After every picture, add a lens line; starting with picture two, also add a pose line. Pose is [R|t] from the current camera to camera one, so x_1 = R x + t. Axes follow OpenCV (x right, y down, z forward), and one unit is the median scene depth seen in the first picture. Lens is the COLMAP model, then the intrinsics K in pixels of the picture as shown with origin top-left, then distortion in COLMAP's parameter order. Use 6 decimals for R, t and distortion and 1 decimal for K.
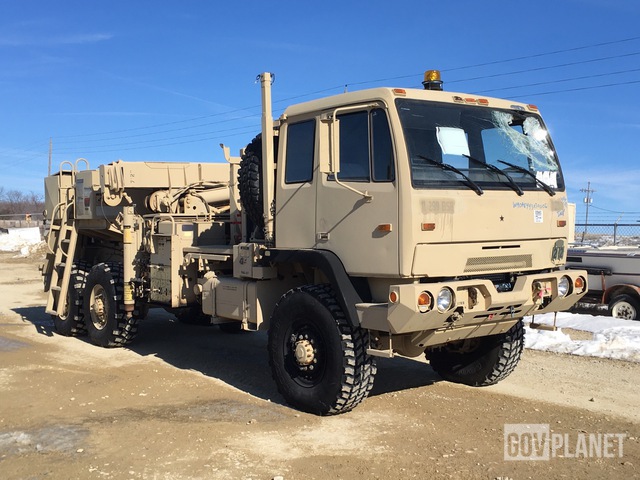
lens RADIAL K [[803.1, 0, 310.2], [0, 803.1, 238.5], [0, 0, 1]] dist [0.022829, 0.012186]
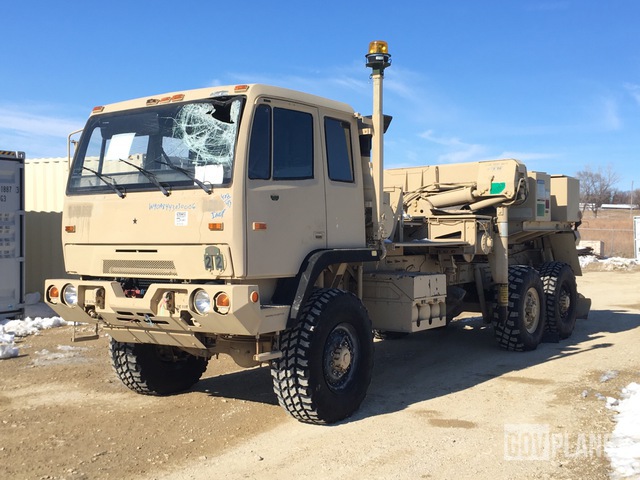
lens RADIAL K [[803.1, 0, 310.2], [0, 803.1, 238.5], [0, 0, 1]] dist [0.022829, 0.012186]
pose [[0.285757, 0.014652, -0.958190, 1.173159], [-0.020449, 0.999749, 0.009189, -0.016642], [0.958084, 0.016968, 0.285984, 0.887612]]
